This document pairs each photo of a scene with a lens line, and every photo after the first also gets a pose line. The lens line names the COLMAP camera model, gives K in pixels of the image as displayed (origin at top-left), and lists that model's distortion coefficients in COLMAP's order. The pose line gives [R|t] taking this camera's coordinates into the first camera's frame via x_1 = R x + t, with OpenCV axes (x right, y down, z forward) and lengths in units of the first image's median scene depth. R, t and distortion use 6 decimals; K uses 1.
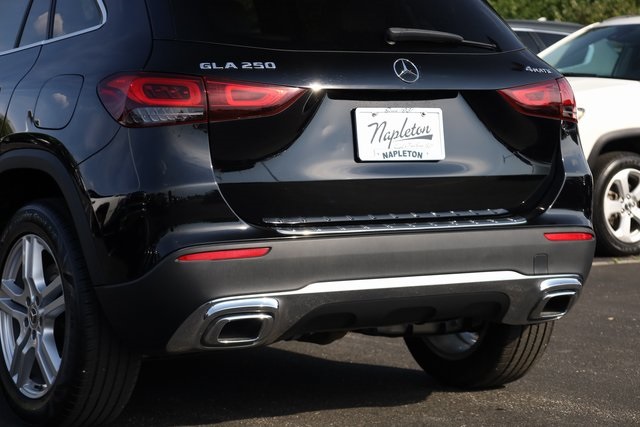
lens RADIAL K [[1899.5, 0, 320.0], [0, 1899.5, 213.5], [0, 0, 1]] dist [0.053342, 0.087586]
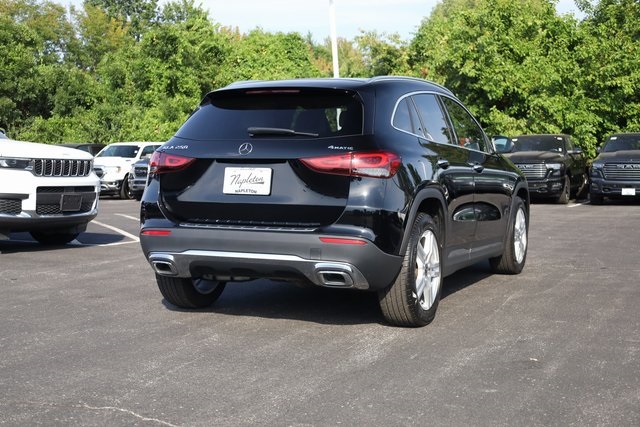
lens RADIAL K [[935.5, 0, 320.0], [0, 935.5, 213.5], [0, 0, 1]] dist [0.009381, 0.041885]
pose [[0.554799, 0.053202, -0.830282, 0.891107], [-0.055496, 0.998097, 0.026873, -0.038047], [0.830132, 0.031168, 0.556695, 0.517296]]
